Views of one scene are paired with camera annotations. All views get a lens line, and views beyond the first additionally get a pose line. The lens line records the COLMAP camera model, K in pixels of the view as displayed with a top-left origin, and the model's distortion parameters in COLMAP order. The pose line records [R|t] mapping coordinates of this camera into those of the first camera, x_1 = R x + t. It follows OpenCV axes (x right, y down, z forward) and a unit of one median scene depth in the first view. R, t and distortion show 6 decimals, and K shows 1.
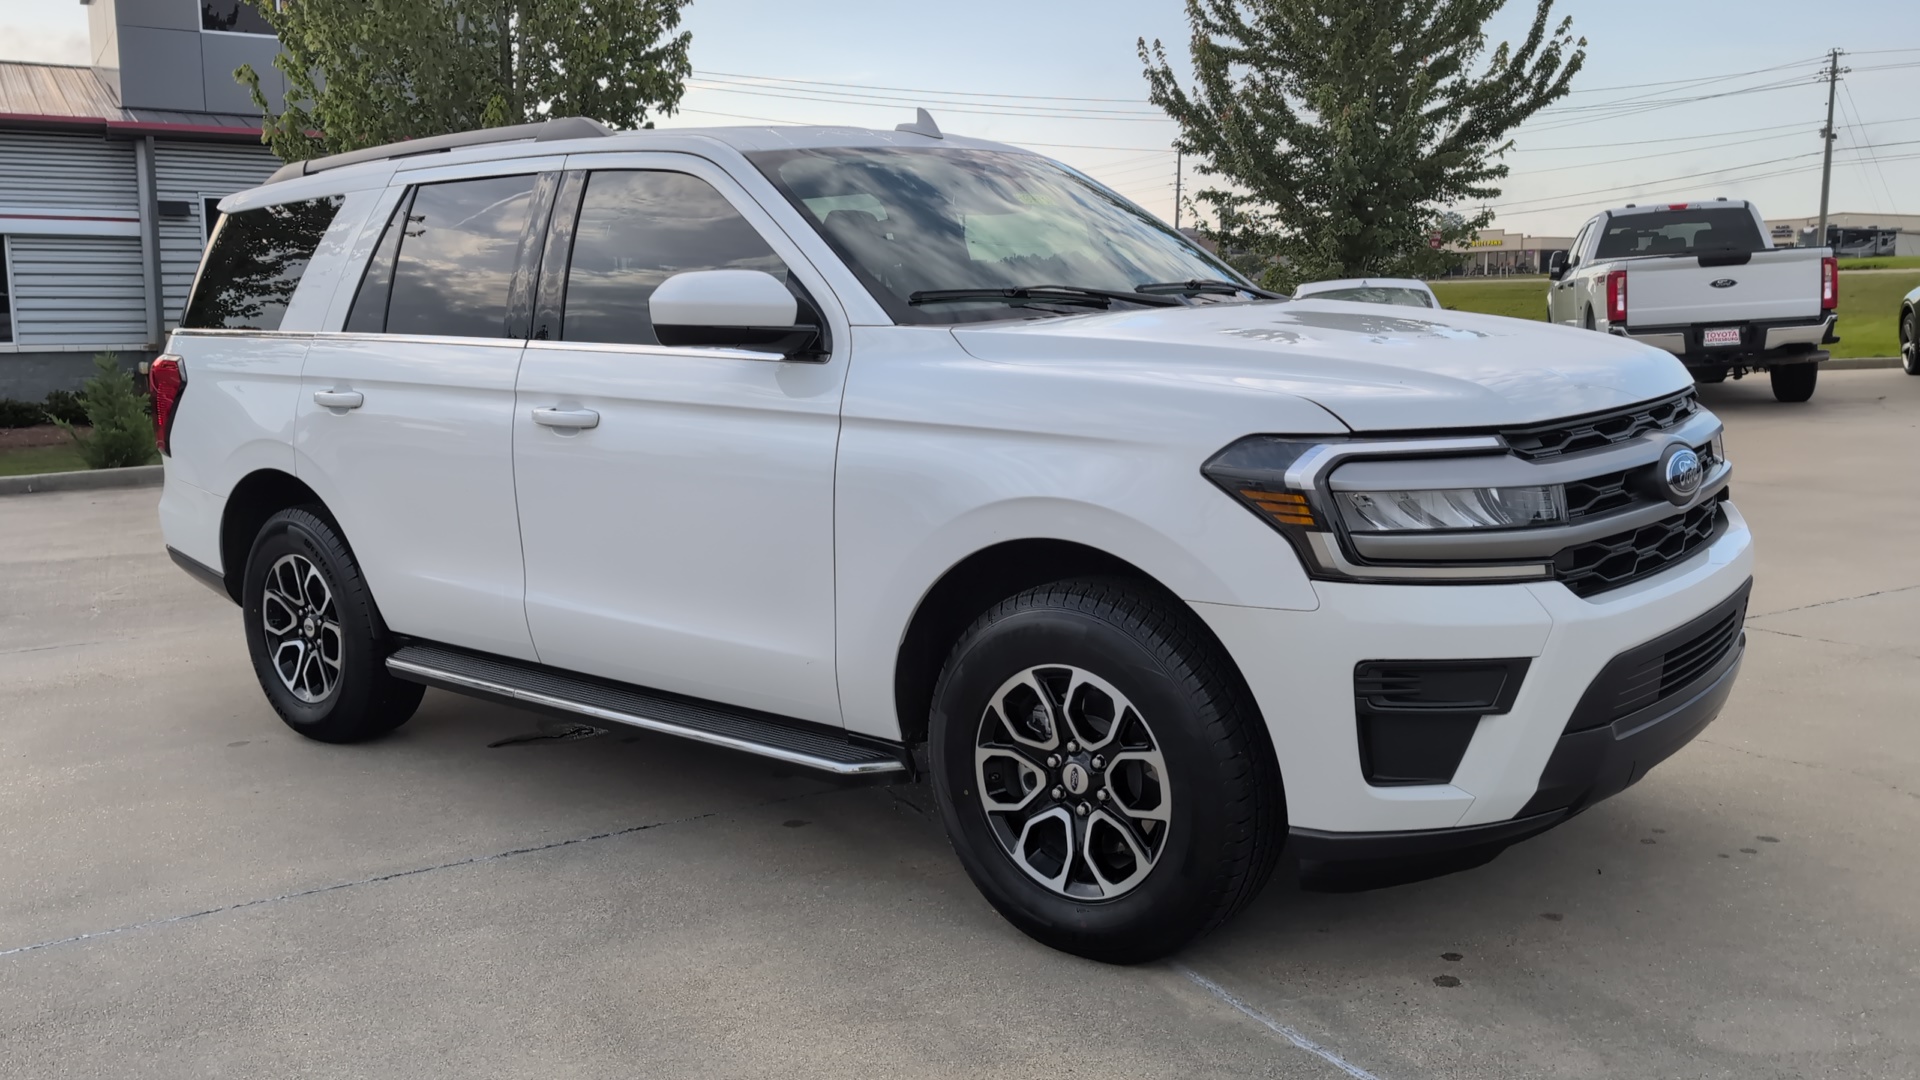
lens RADIAL K [[1621.0, 0, 969.0], [0, 1621.0, 550.8], [0, 0, 1]] dist [0.051783, -0.086373]
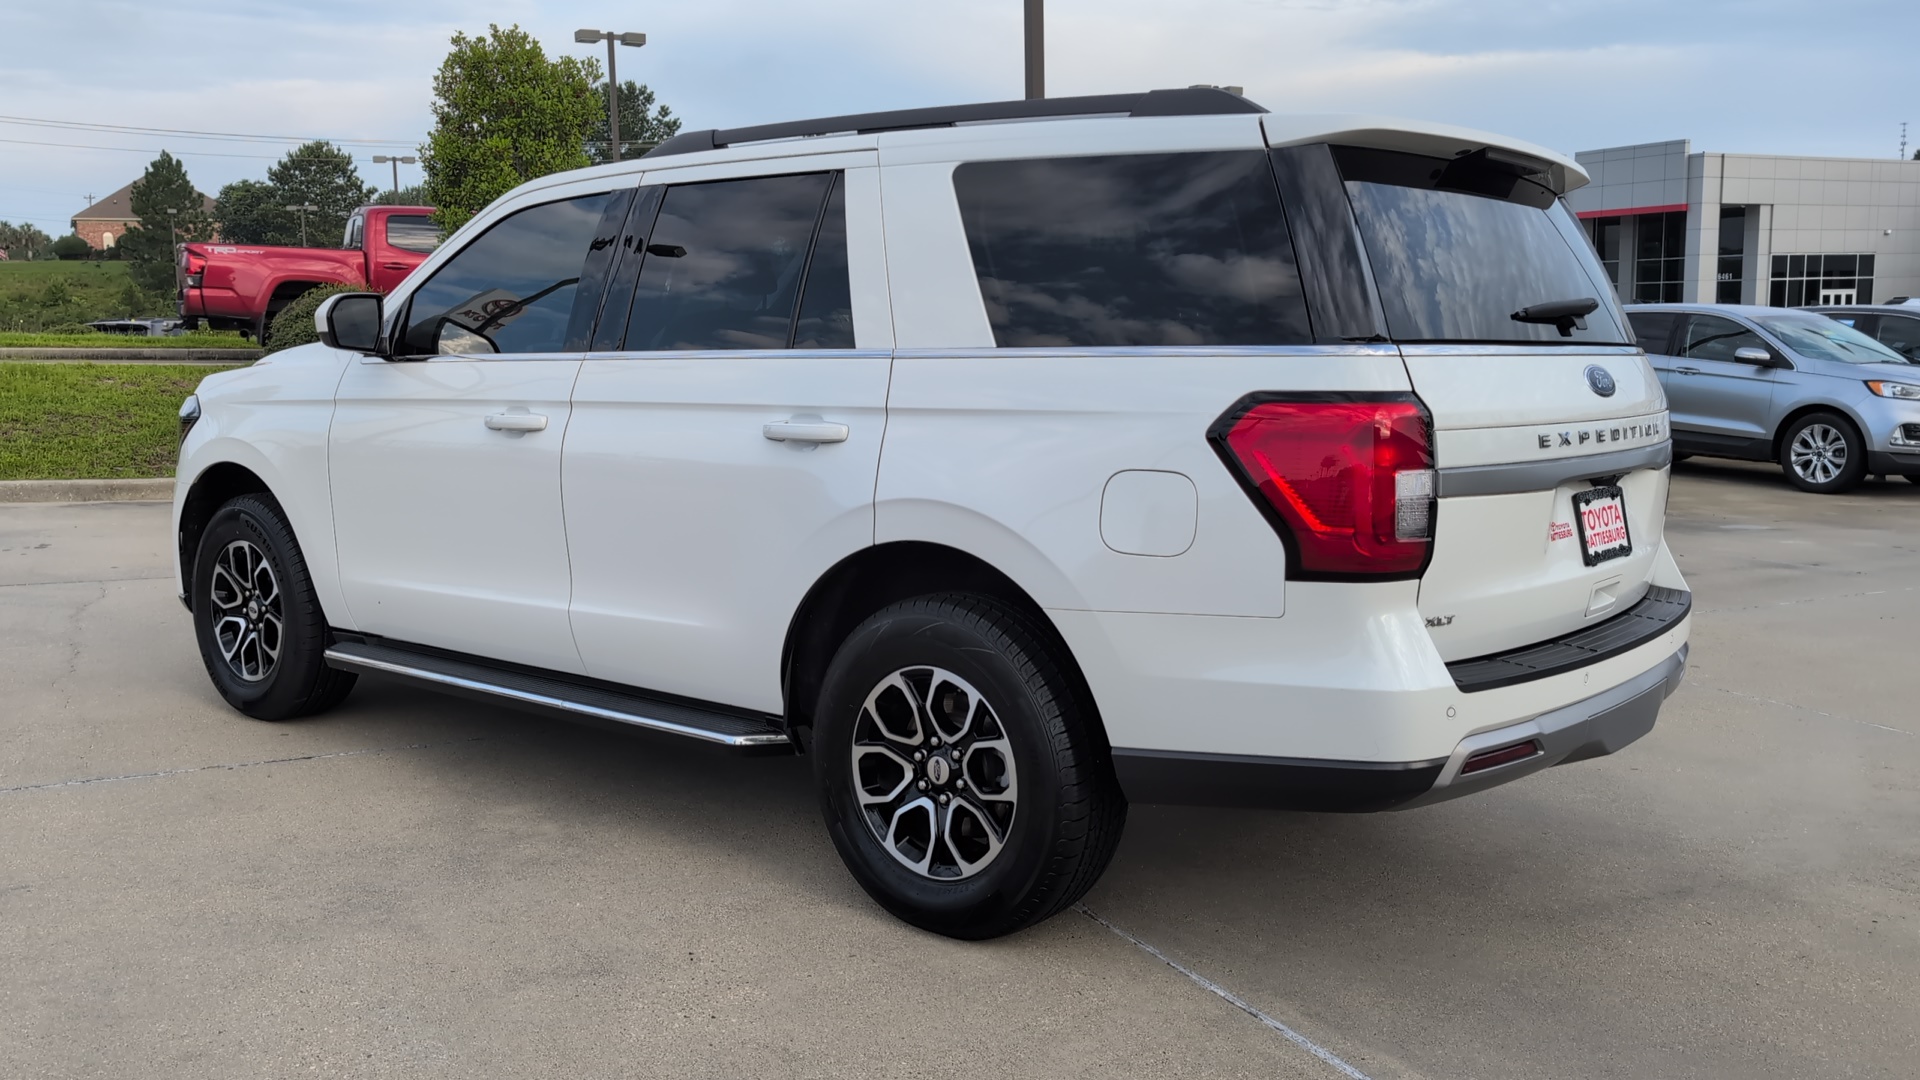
lens RADIAL K [[1621.0, 0, 965.9], [0, 1621.0, 536.7], [0, 0, 1]] dist [0.051783, -0.086373]
pose [[0.999922, 0.004134, 0.011789, 0.071632], [-0.003094, 0.996213, -0.086890, 0.078112], [-0.012104, 0.086846, 0.996148, -0.128521]]
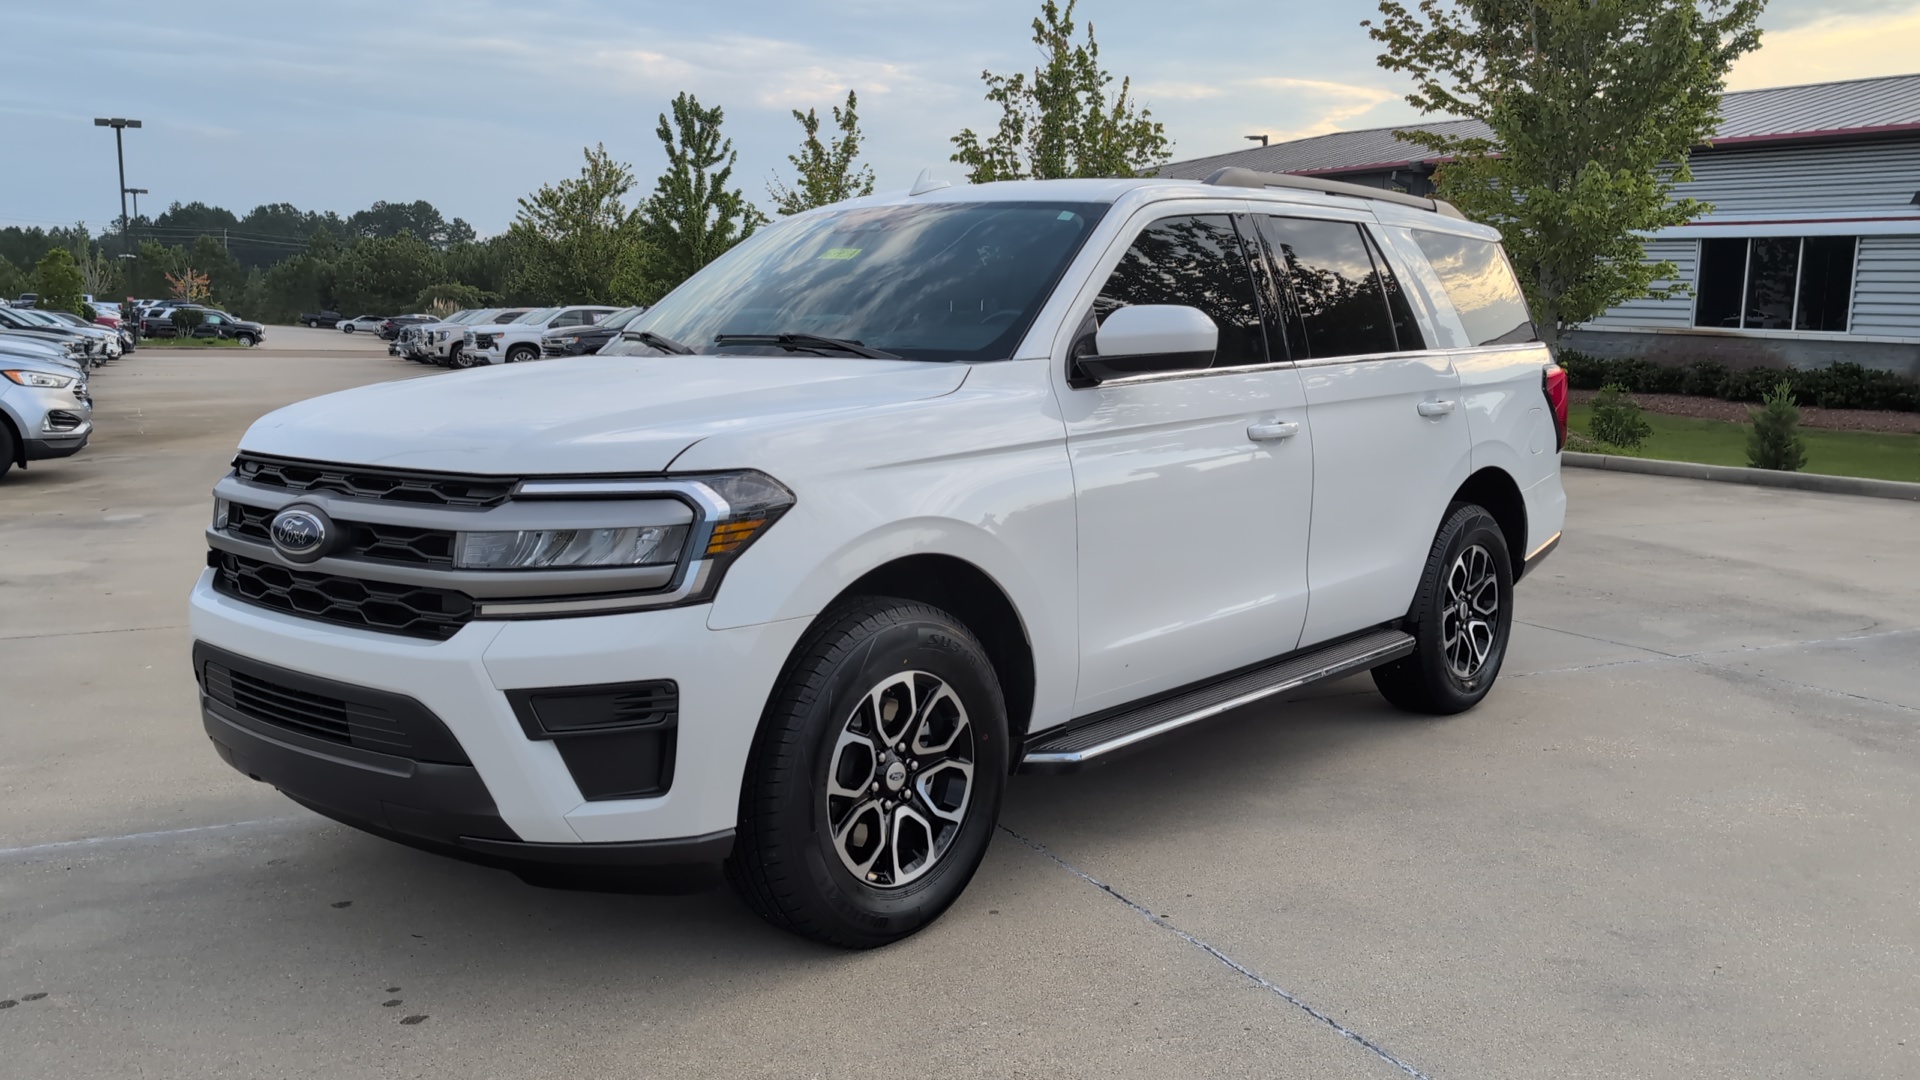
lens RADIAL K [[1621.0, 0, 972.7], [0, 1621.0, 532.4], [0, 0, 1]] dist [0.051783, -0.086373]
pose [[0.015994, -0.127680, 0.991686, -1.743625], [0.208360, 0.970465, 0.121588, -0.280390], [-0.977921, 0.204684, 0.042125, 1.454536]]
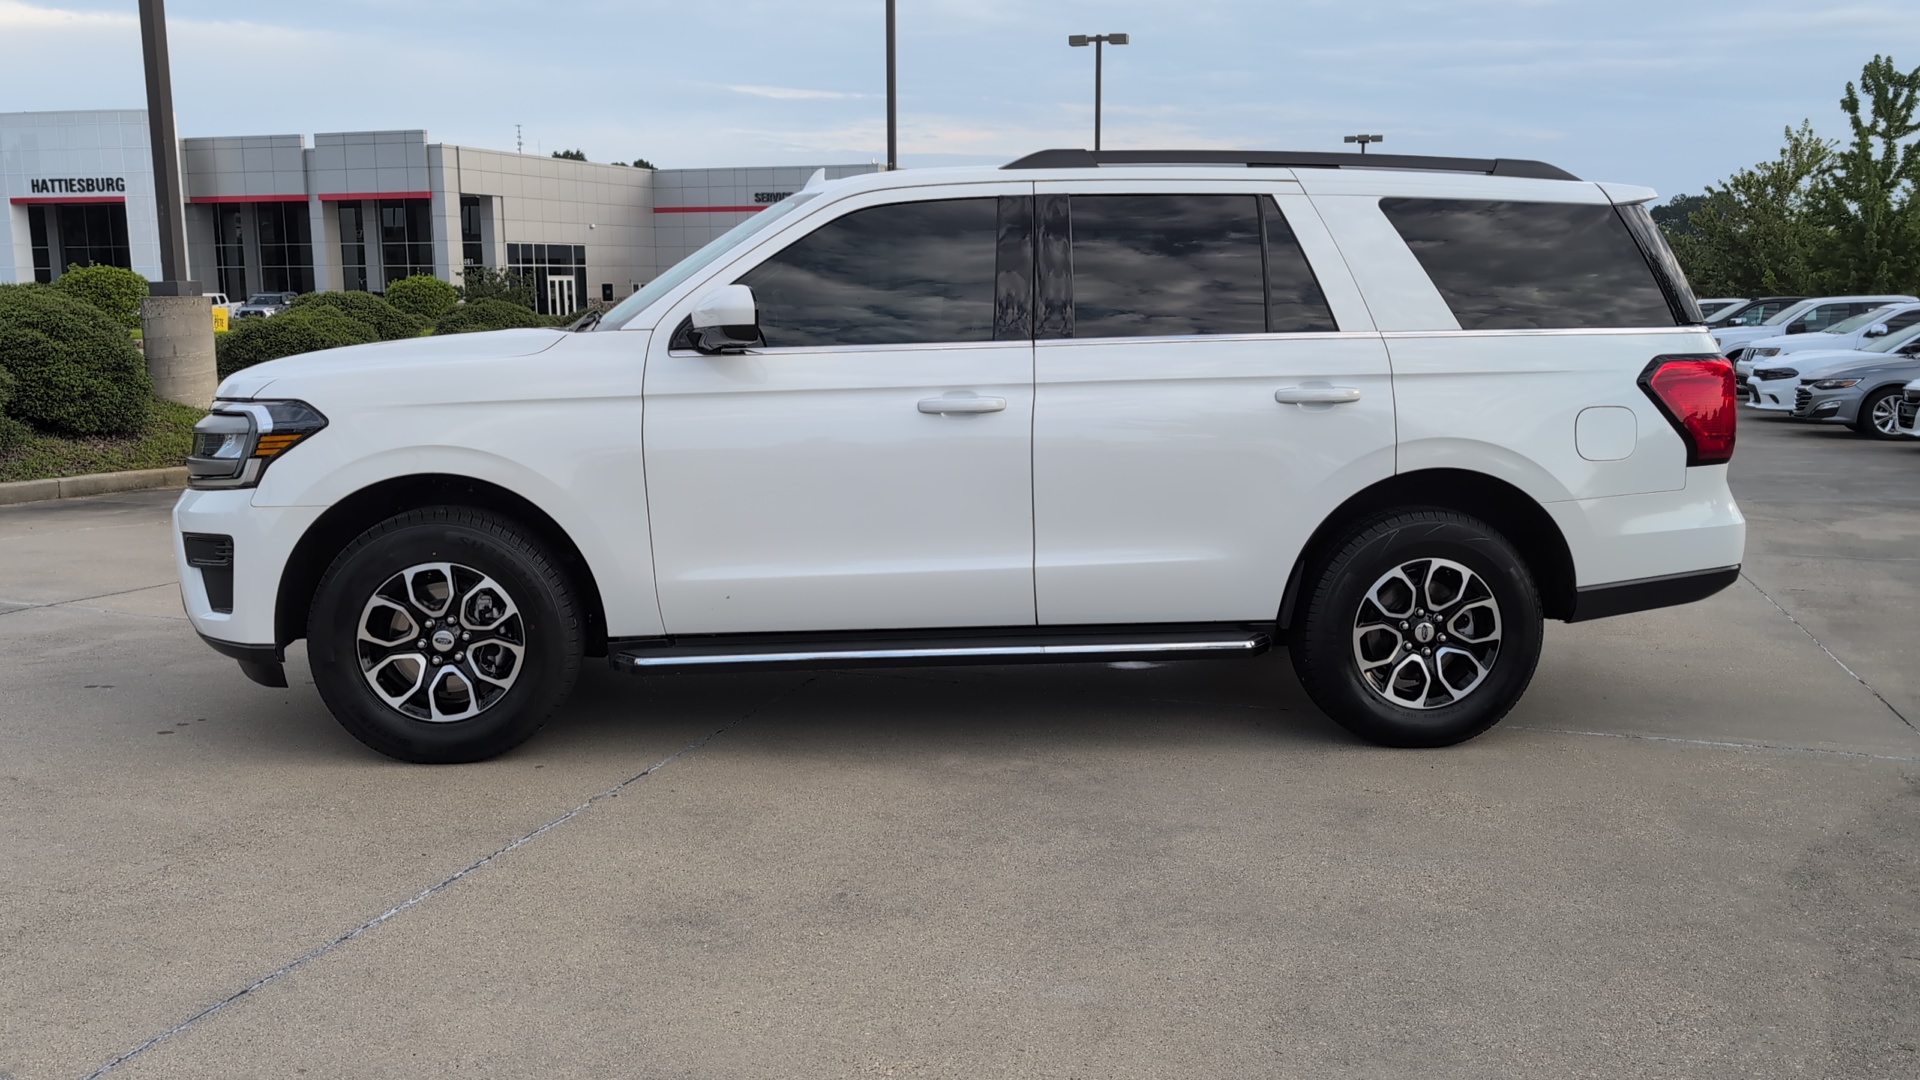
lens RADIAL K [[1621.0, 0, 961.8], [0, 1621.0, 546.3], [0, 0, 1]] dist [0.051783, -0.086373]
pose [[0.705529, -0.097580, 0.701931, -1.359874], [0.148032, 0.988918, -0.011314, 0.009989], [-0.693048, 0.111890, 0.712155, 0.182136]]
